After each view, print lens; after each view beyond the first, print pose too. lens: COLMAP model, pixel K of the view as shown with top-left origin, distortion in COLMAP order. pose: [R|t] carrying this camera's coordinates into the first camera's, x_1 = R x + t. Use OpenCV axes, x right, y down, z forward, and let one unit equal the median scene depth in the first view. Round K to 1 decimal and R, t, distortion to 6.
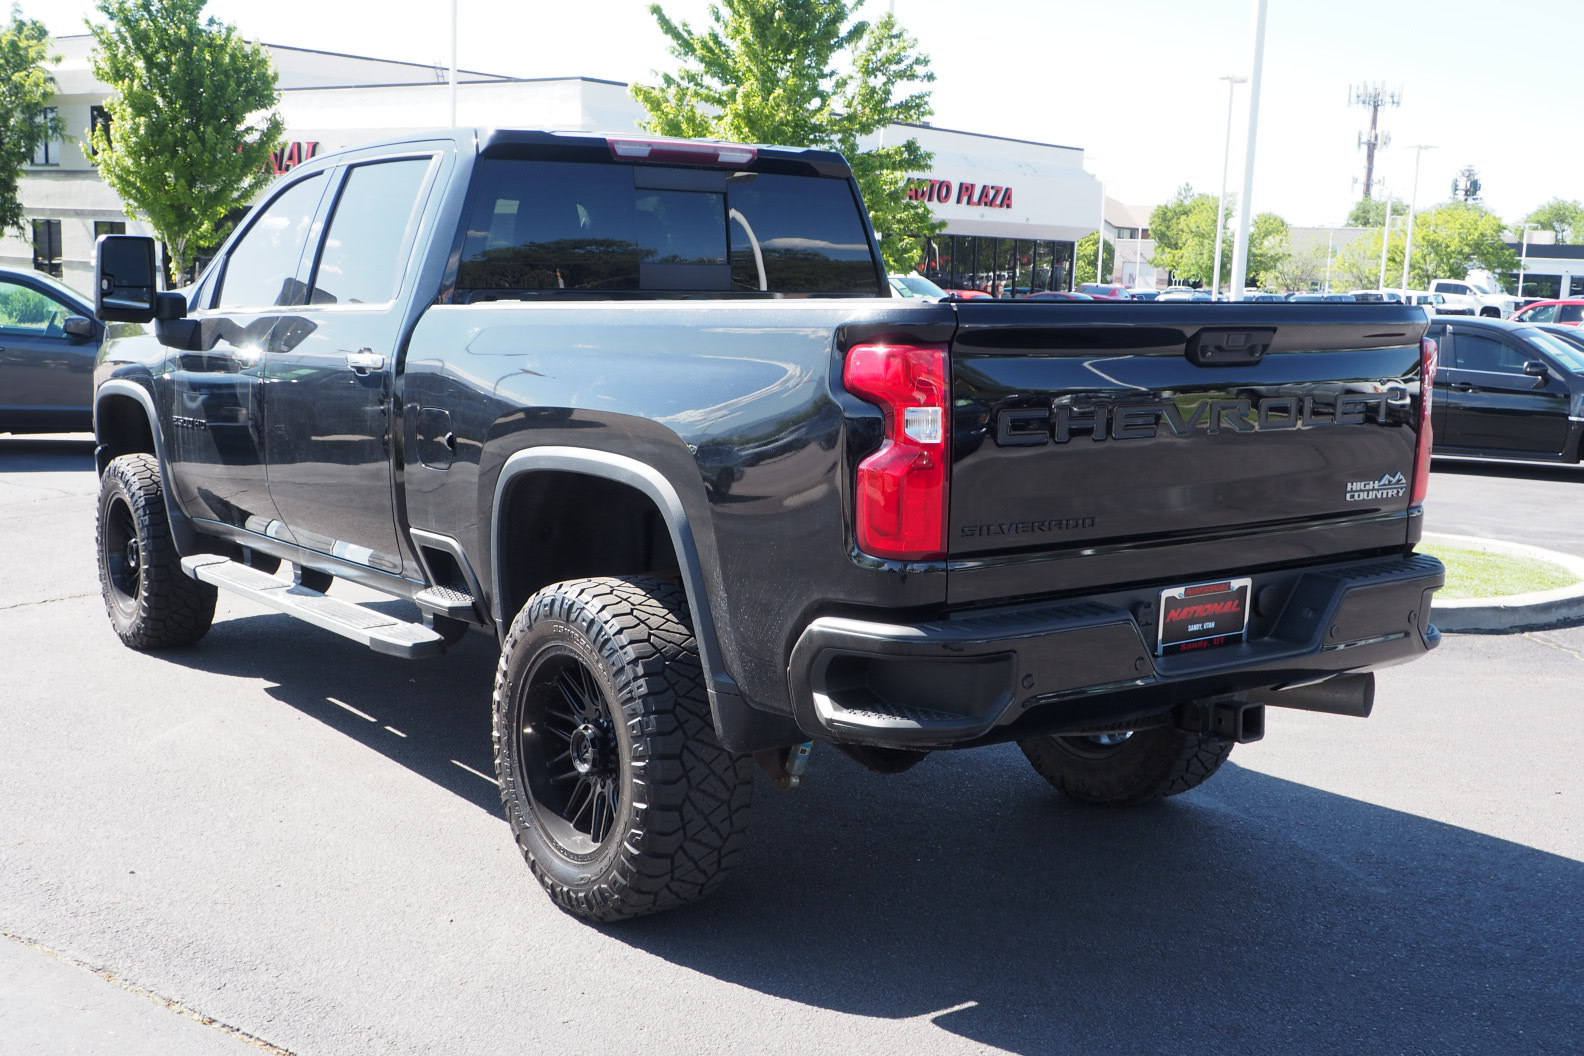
lens RADIAL K [[1700.2, 0, 716.5], [0, 1700.2, 523.5], [0, 0, 1]] dist [-0.007798, -0.016677]
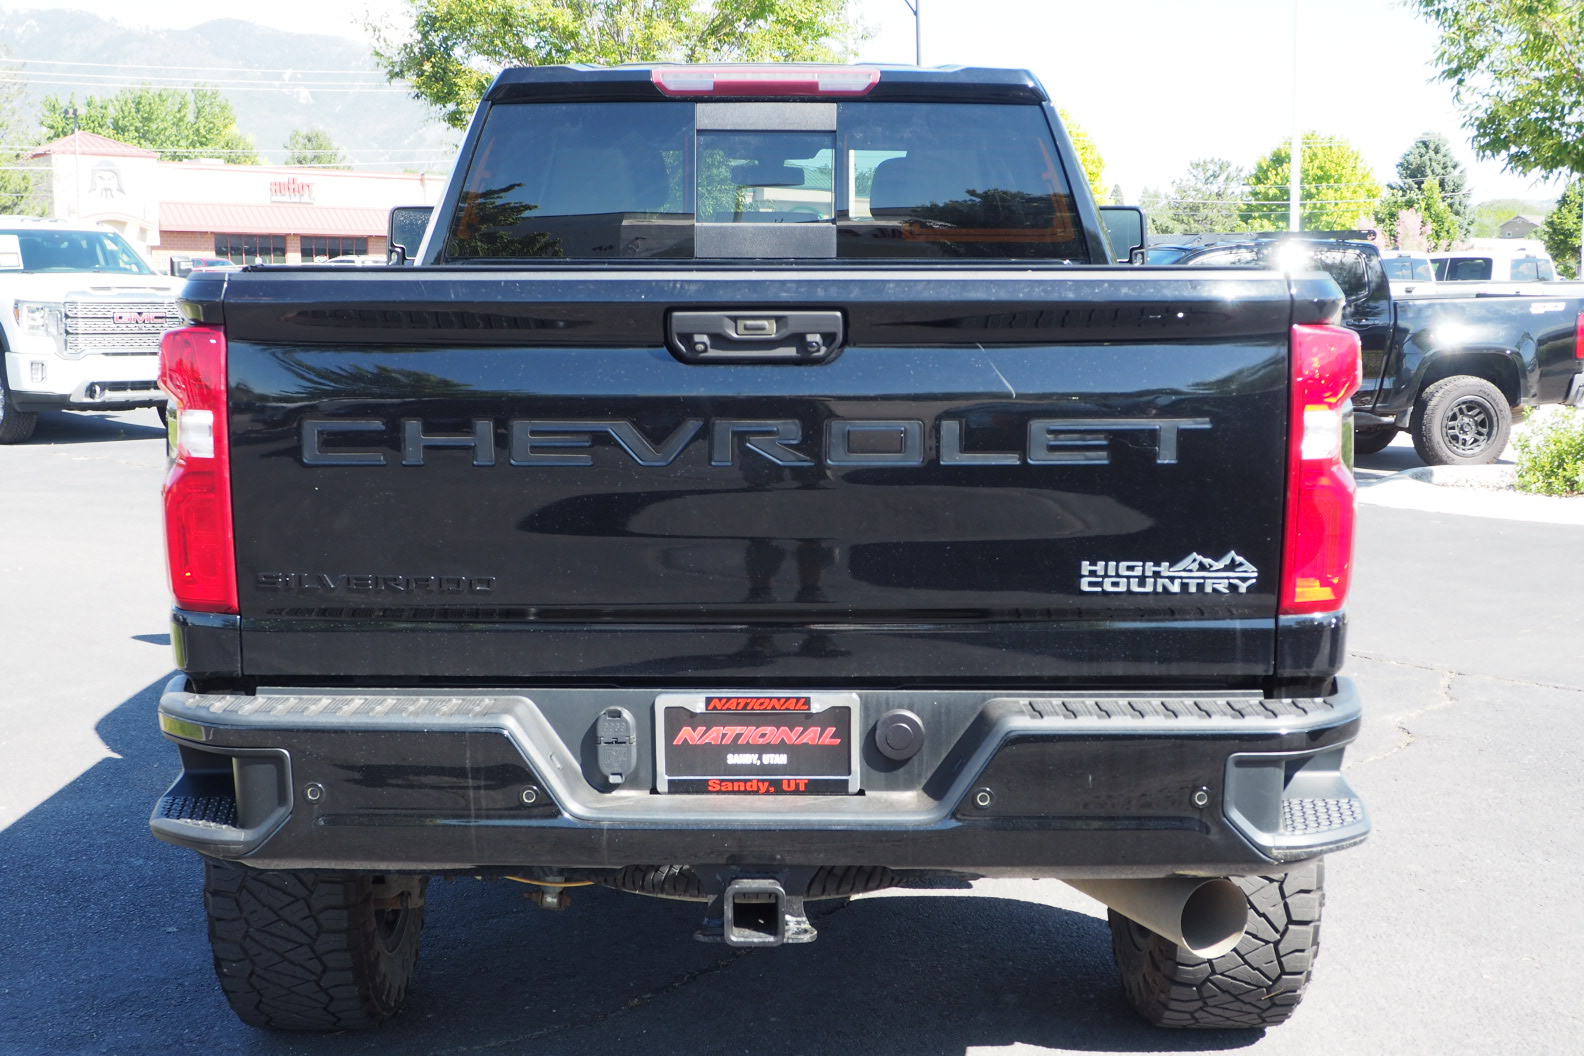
lens RADIAL K [[1999.0, 0, 791.3], [0, 1999.0, 497.1], [0, 0, 1]] dist [0.011823, -0.001261]
pose [[0.826005, 0.058200, -0.560650, 0.717712], [-0.070087, 0.997541, 0.000295, -0.041593], [0.559289, 0.039051, 0.828053, 0.357393]]
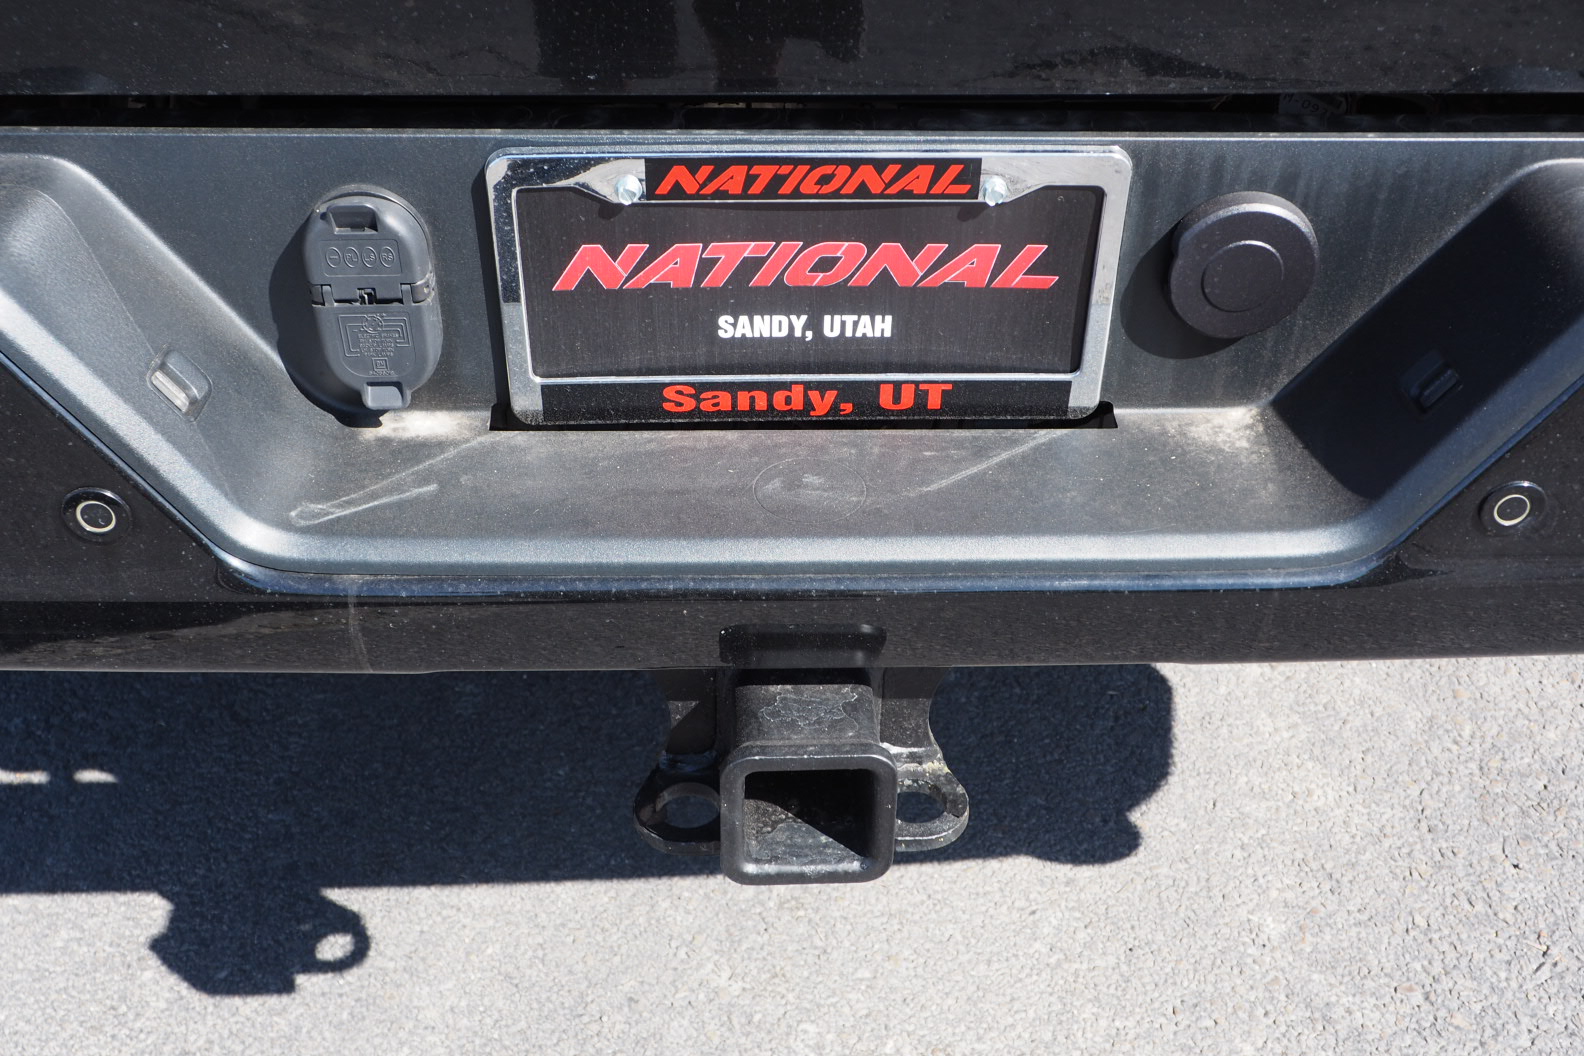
lens RADIAL K [[1813.4, 0, 792.0], [0, 1813.4, 528.0], [0, 0, 1]] dist [-0.008522, -0.013682]
pose [[0.846890, 0.328358, -0.418281, 0.387302], [-0.081505, 0.857443, 0.508084, -0.036550], [0.525485, -0.396199, 0.752922, 0.802213]]
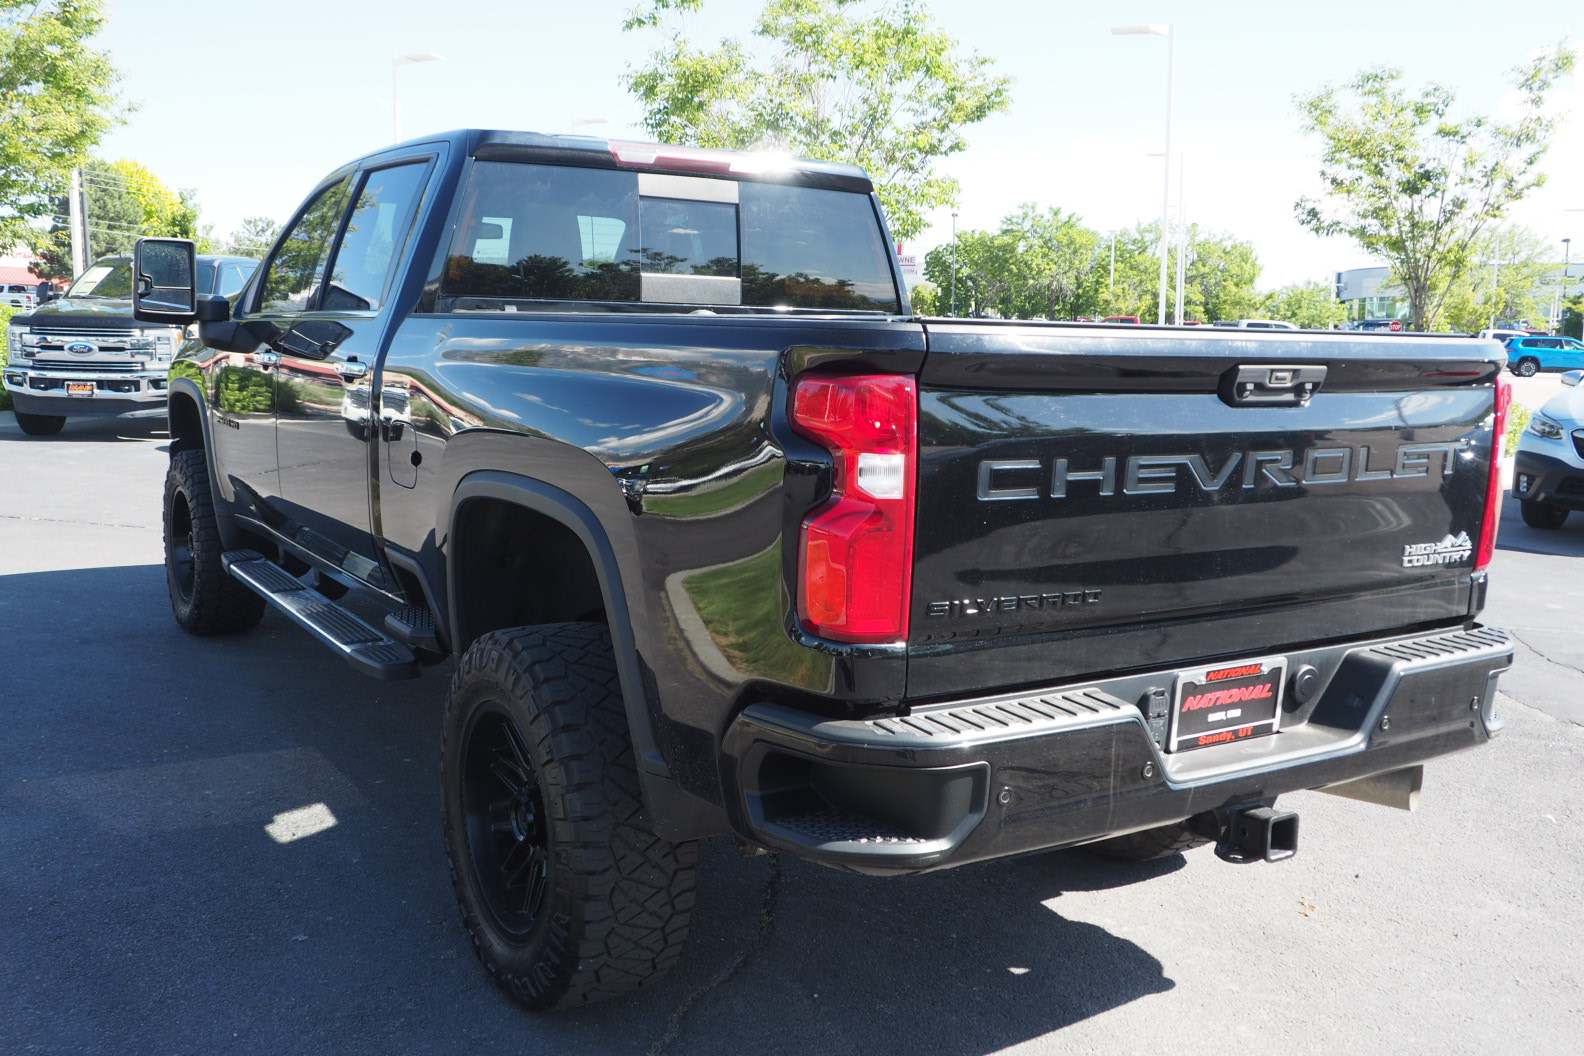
lens RADIAL K [[1404.6, 0, 767.2], [0, 1404.6, 532.5], [0, 0, 1]] dist [-0.001509, -0.002996]
pose [[0.998887, 0.029116, -0.037104, 0.081013], [-0.028353, 0.999379, 0.020927, -0.037797], [0.037690, -0.019851, 0.999092, 0.293977]]
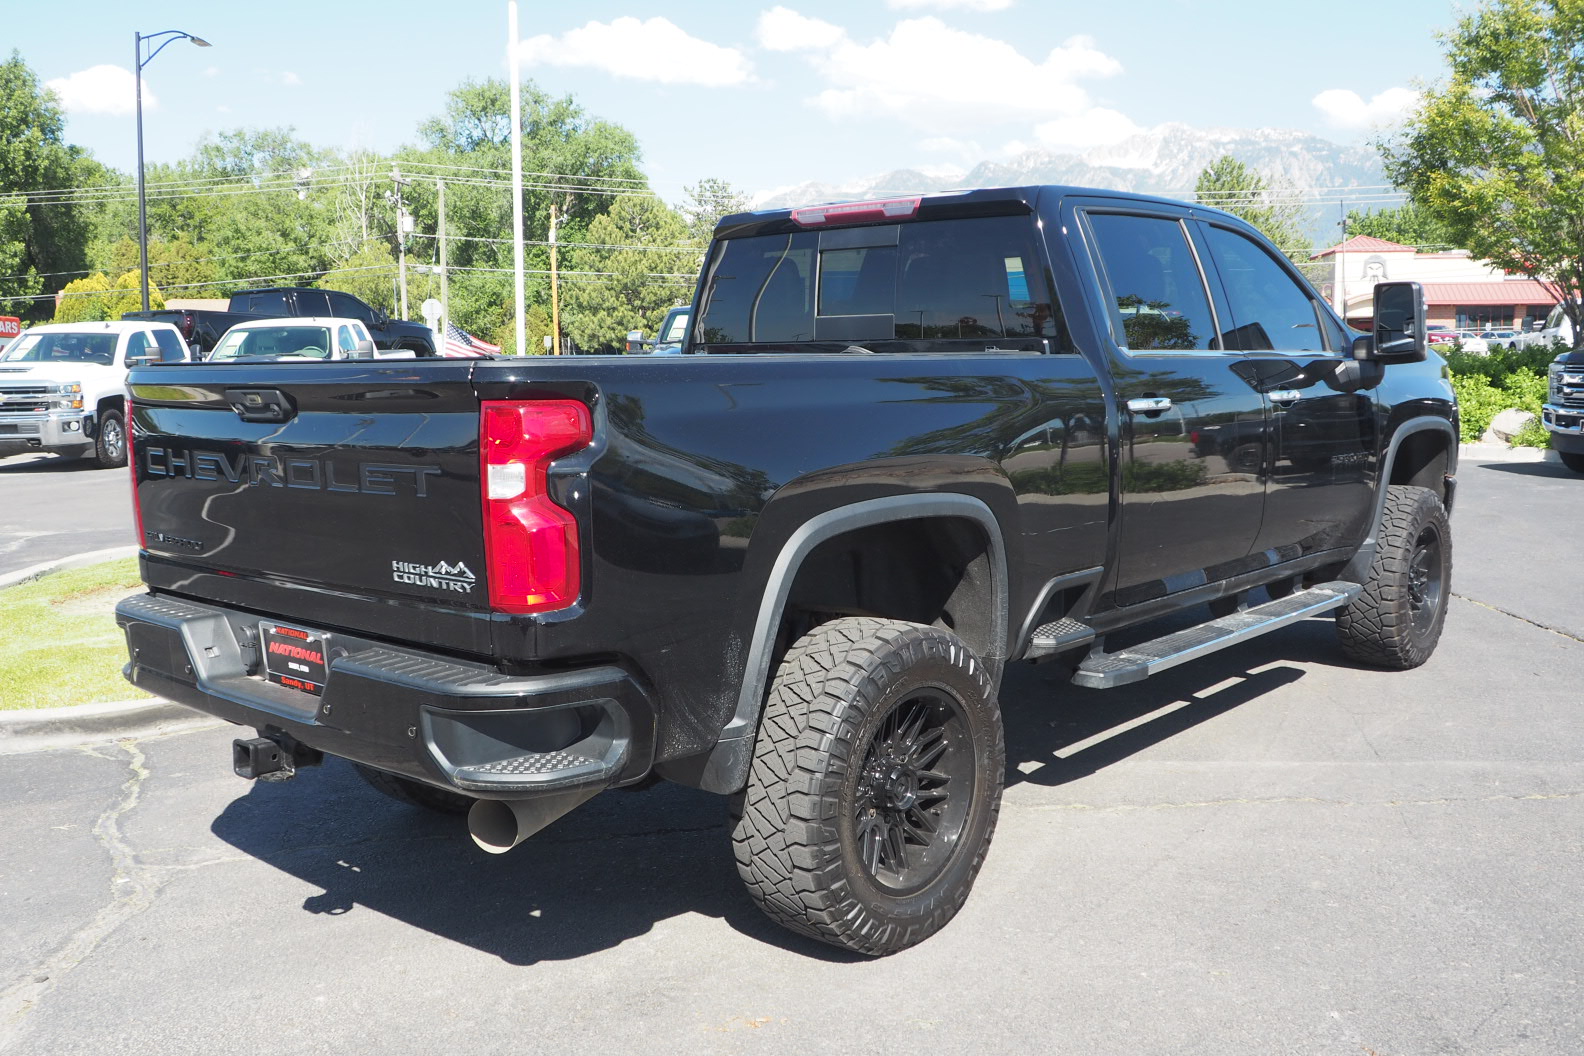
lens RADIAL K [[1404.6, 0, 767.2], [0, 1404.6, 532.5], [0, 0, 1]] dist [-0.001509, -0.002996]
pose [[0.250396, 0.113133, -0.961511, 1.182939], [-0.103479, 0.990587, 0.089606, -0.131002], [0.962597, 0.077059, 0.259746, 1.036513]]
